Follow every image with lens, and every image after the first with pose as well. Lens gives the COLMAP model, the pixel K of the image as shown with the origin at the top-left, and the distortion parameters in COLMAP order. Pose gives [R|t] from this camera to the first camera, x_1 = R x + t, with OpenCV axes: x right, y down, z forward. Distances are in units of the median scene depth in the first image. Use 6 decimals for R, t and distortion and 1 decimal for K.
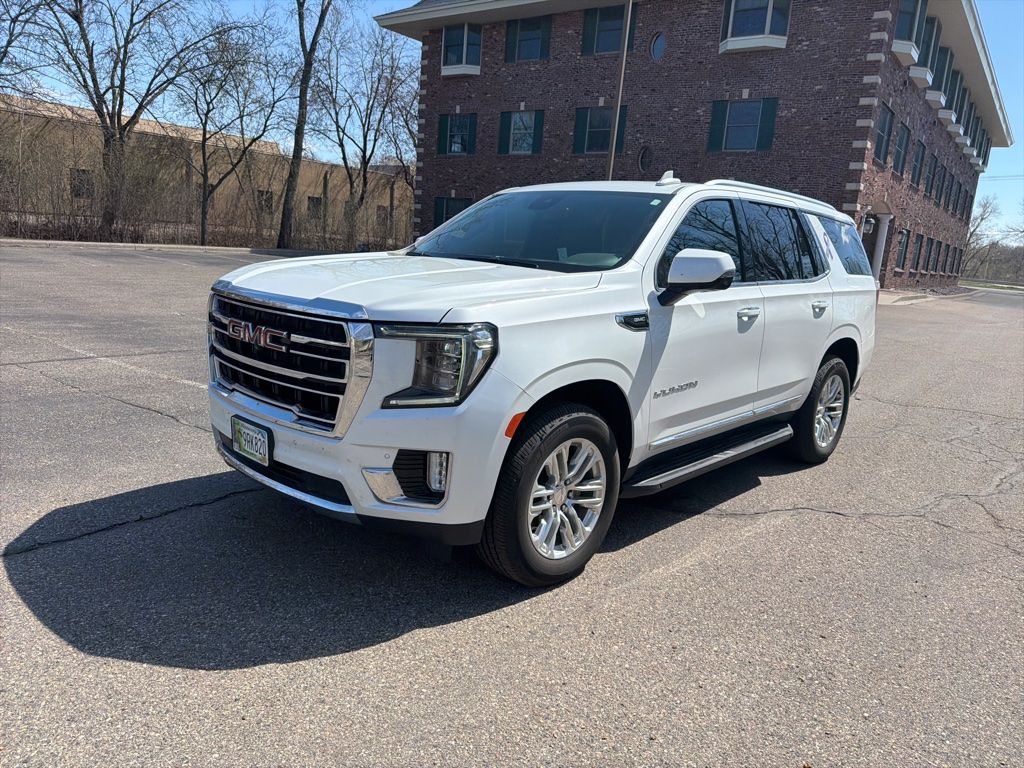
lens RADIAL K [[707.7, 0, 519.1], [0, 707.7, 387.0], [0, 0, 1]] dist [0.020808, -0.024679]
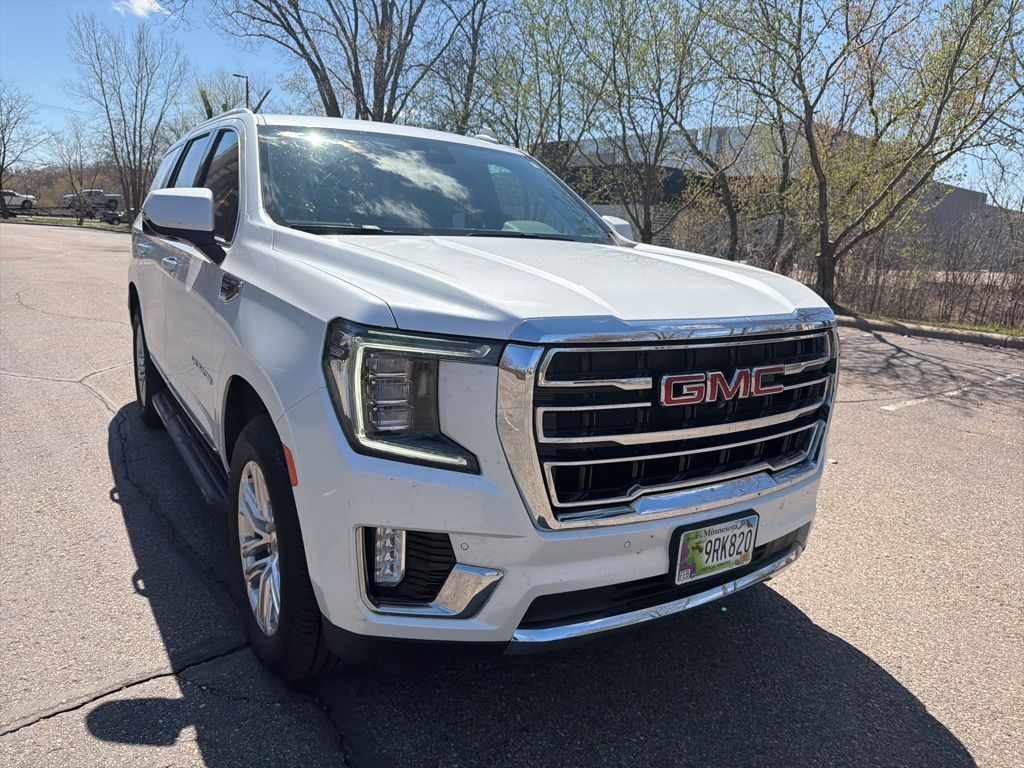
lens RADIAL K [[725.4, 0, 515.5], [0, 725.4, 371.6], [0, 0, 1]] dist [0.042208, -0.051973]
pose [[0.272986, -0.235025, 0.932867, -0.695671], [0.160417, 0.967243, 0.196743, -0.165577], [-0.948549, 0.095940, 0.301746, 0.662230]]
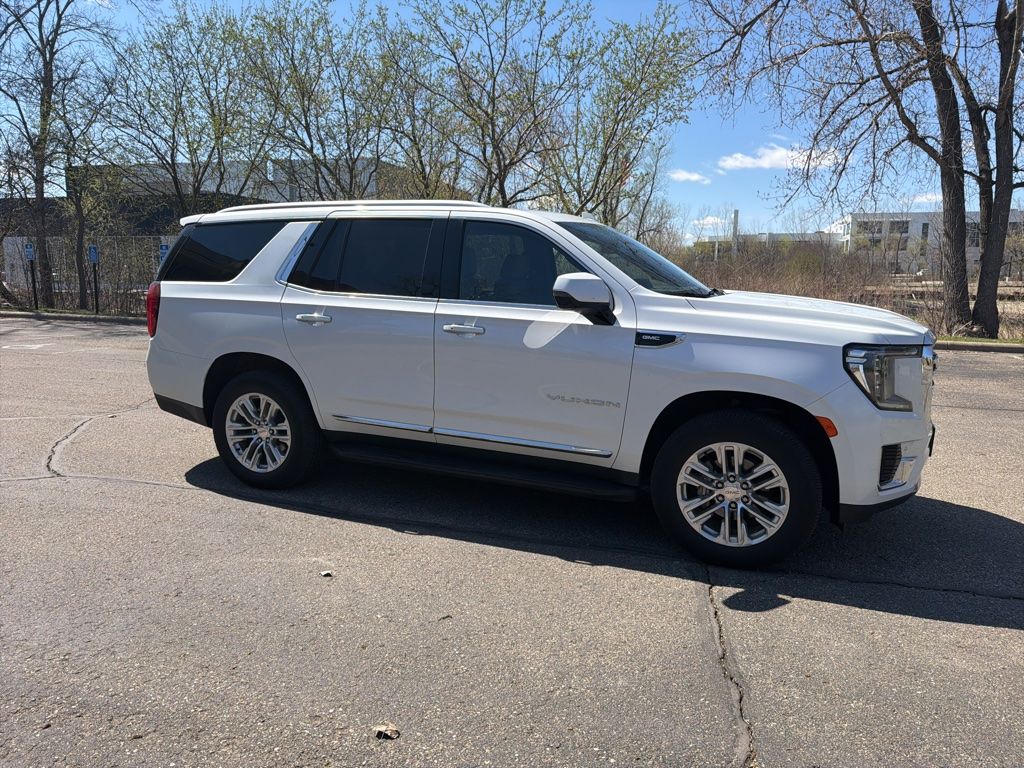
lens RADIAL K [[725.4, 0, 508.7], [0, 725.4, 379.7], [0, 0, 1]] dist [0.042208, -0.051973]
pose [[-0.313025, -0.209760, 0.926292, -0.957344], [0.159601, 0.949818, 0.269022, -0.365328], [-0.936239, 0.232048, -0.263839, 1.446339]]
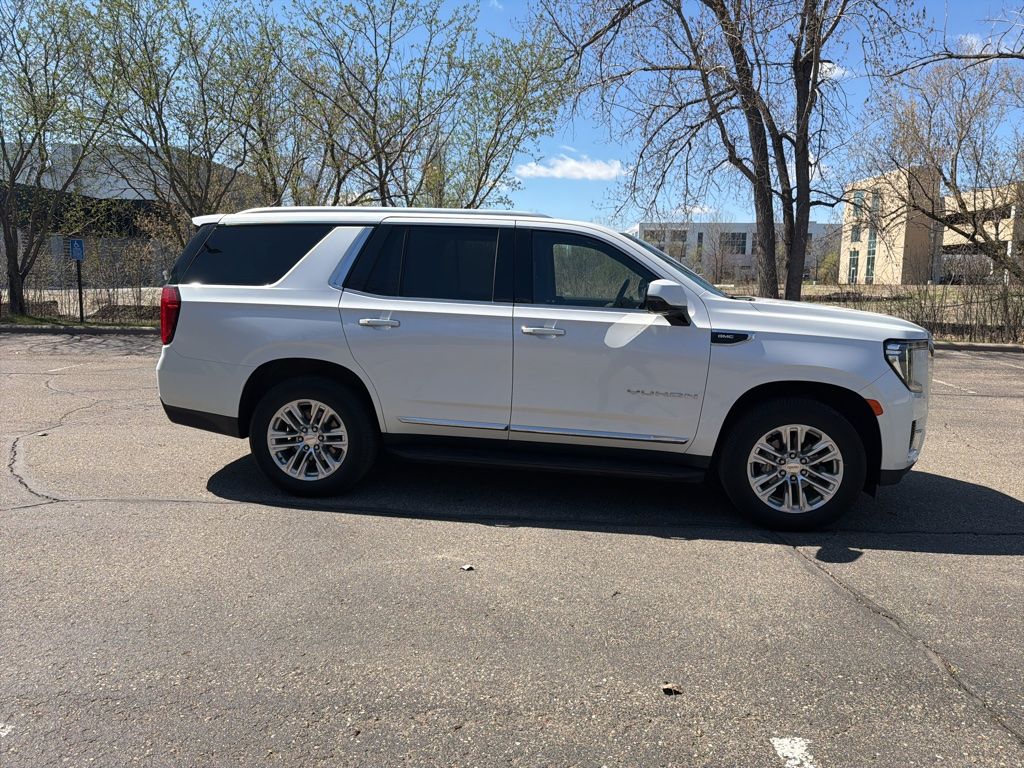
lens RADIAL K [[725.4, 0, 506.6], [0, 725.4, 374.2], [0, 0, 1]] dist [0.042208, -0.051973]
pose [[-0.546701, -0.188862, 0.815750, -0.855030], [0.113712, 0.948459, 0.295795, -0.431850], [-0.829571, 0.254472, -0.497048, 1.801800]]
